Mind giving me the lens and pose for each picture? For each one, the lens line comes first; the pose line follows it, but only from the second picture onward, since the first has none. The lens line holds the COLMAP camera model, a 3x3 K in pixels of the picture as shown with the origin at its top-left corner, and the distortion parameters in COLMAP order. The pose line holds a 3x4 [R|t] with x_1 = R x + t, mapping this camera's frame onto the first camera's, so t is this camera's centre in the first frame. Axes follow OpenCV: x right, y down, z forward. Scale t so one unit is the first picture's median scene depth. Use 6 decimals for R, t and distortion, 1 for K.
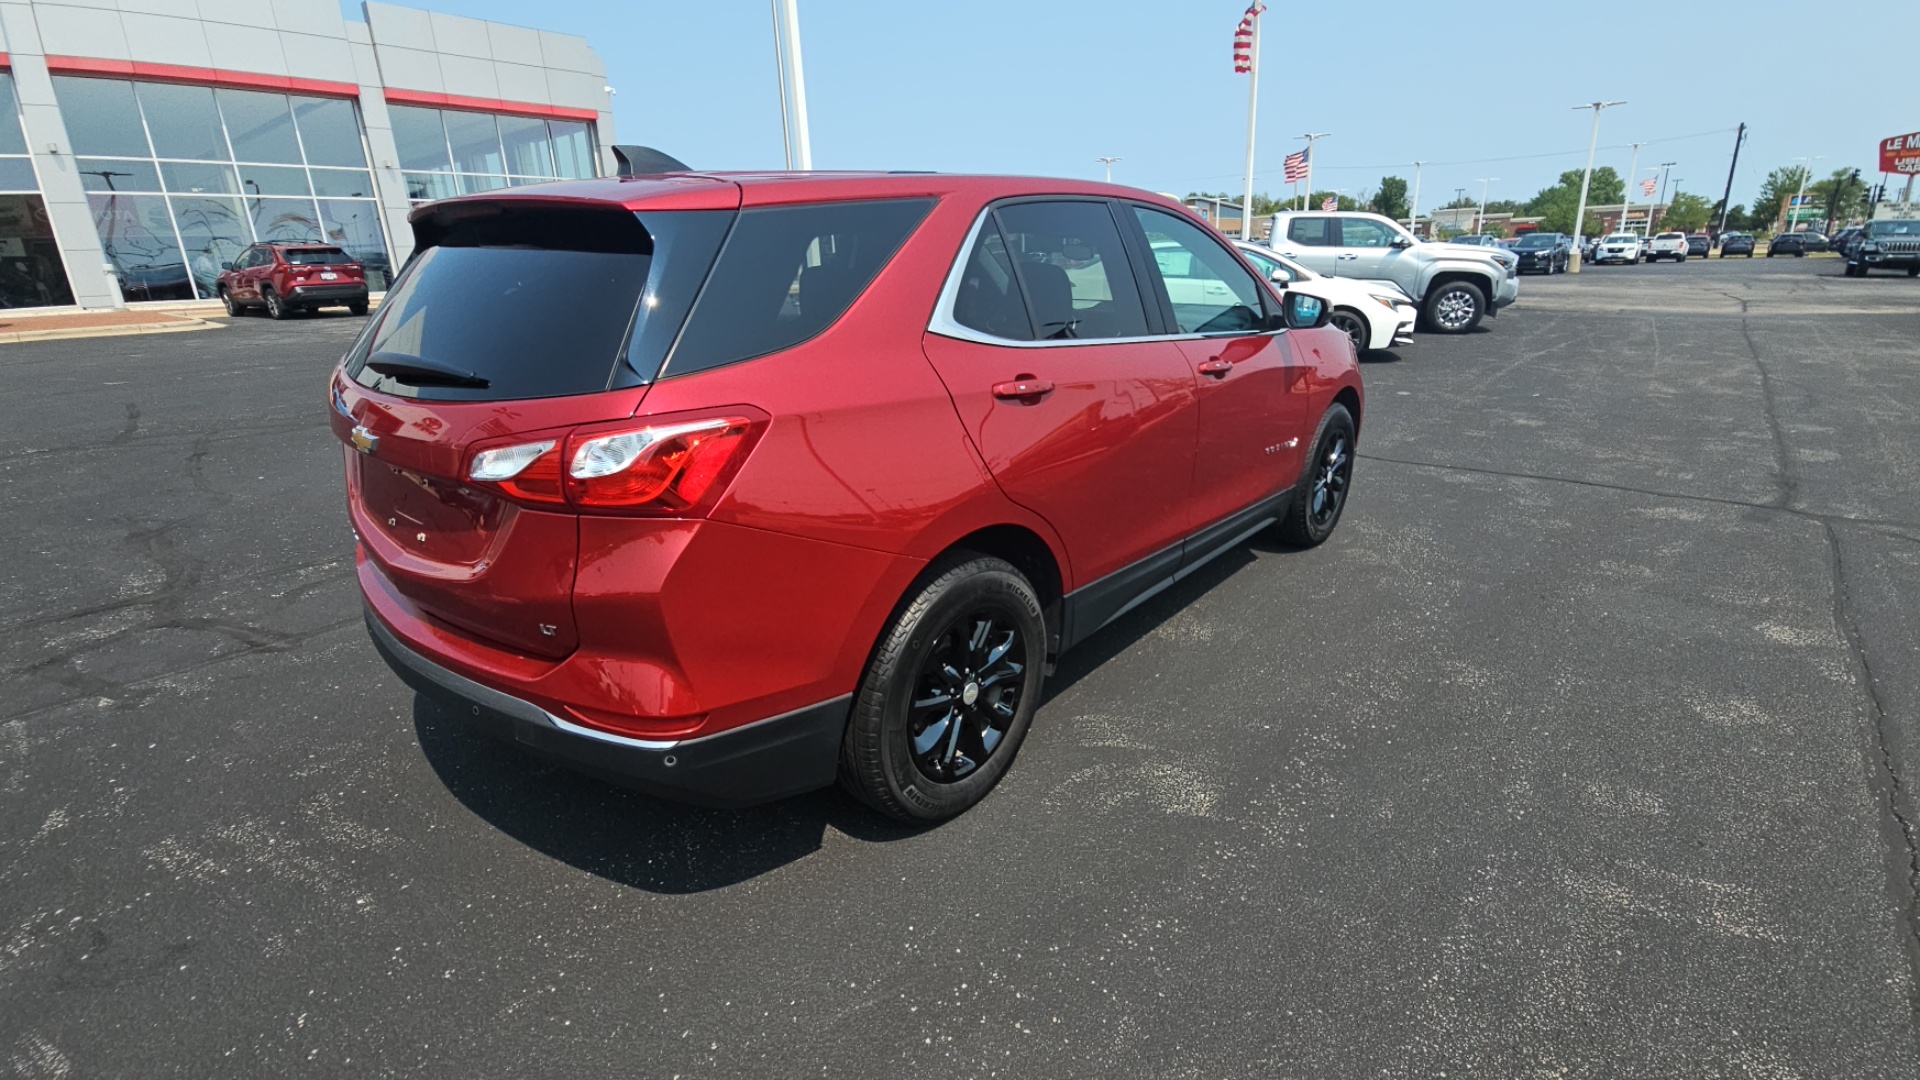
lens RADIAL K [[894.6, 0, 961.2], [0, 894.6, 549.9], [0, 0, 1]] dist [-0.001761, -0.000088]
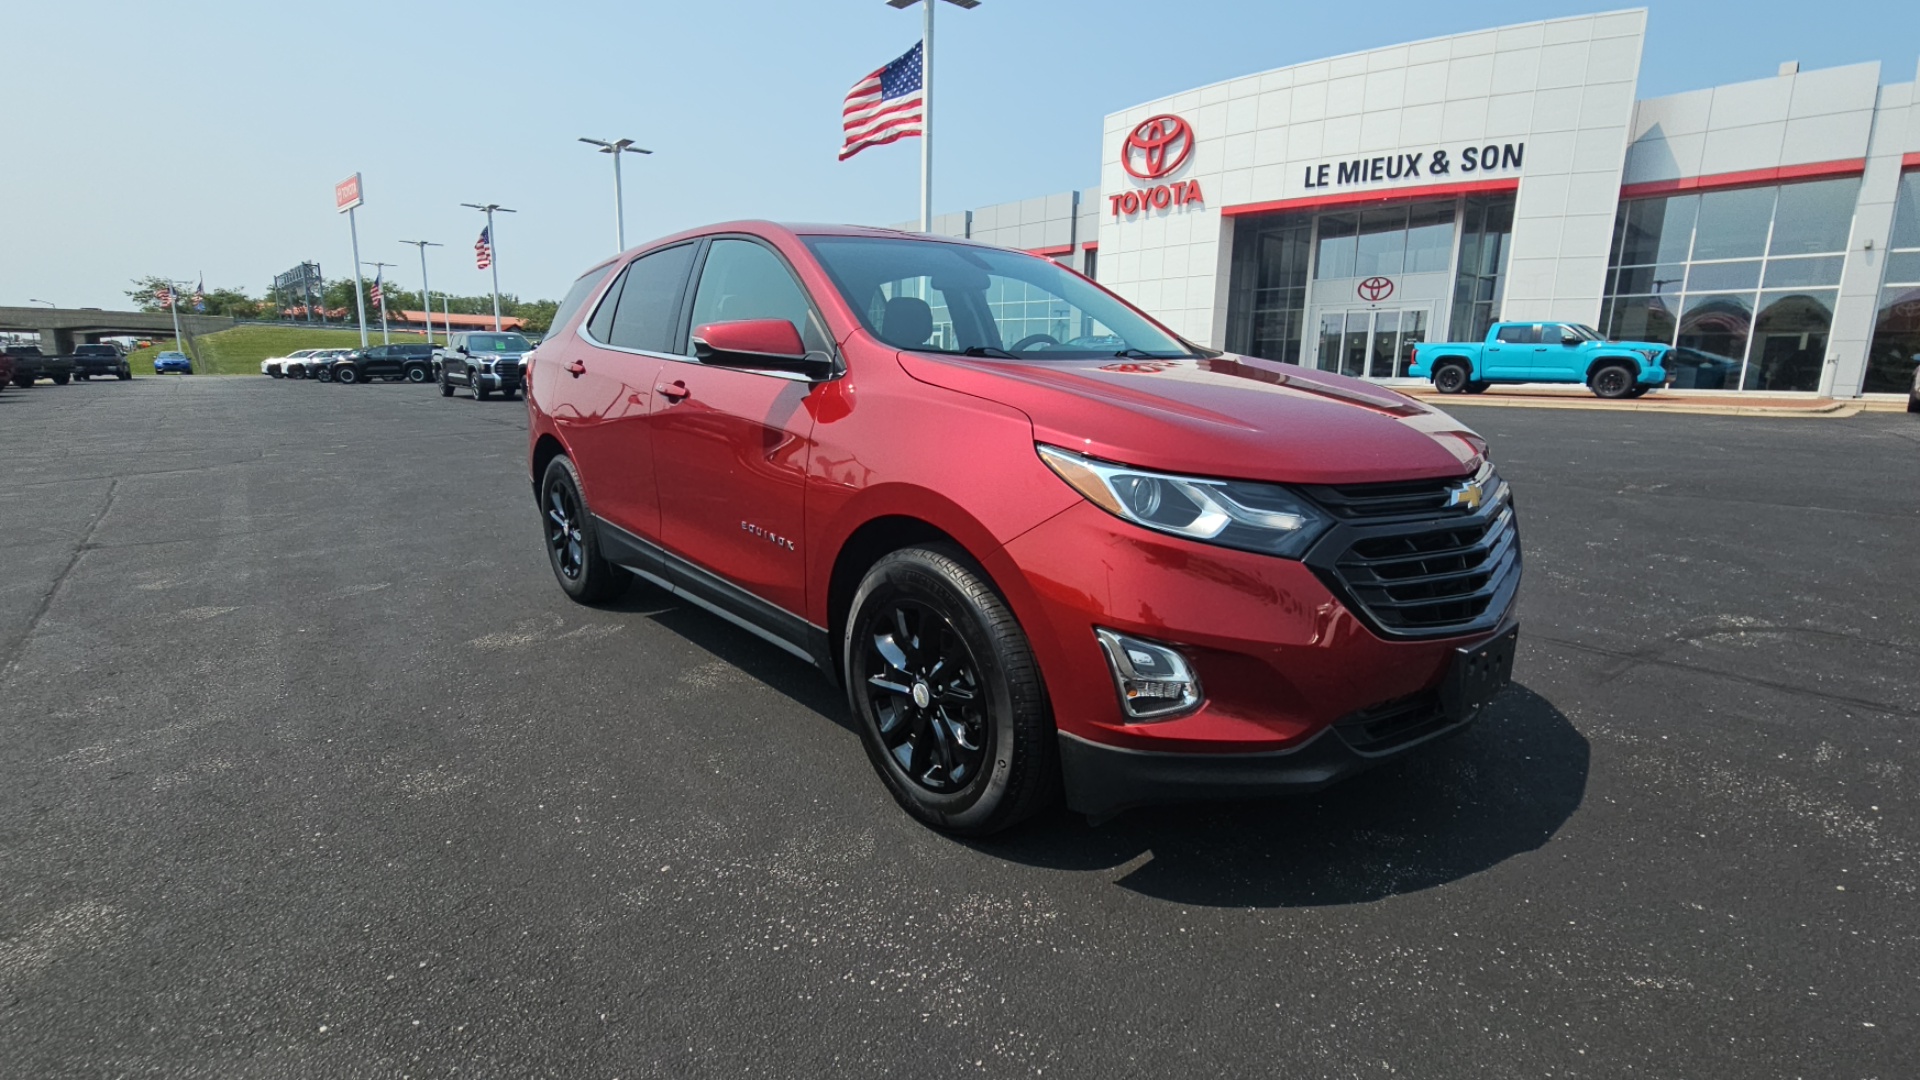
lens RADIAL K [[861.3, 0, 981.4], [0, 861.3, 539.2], [0, 0, 1]] dist [-0.000235, -0.005630]
pose [[-0.154803, 0.211647, -0.965009, 1.019858], [-0.327471, 0.910570, 0.252239, -0.350114], [0.932094, 0.355059, -0.071651, 1.241719]]
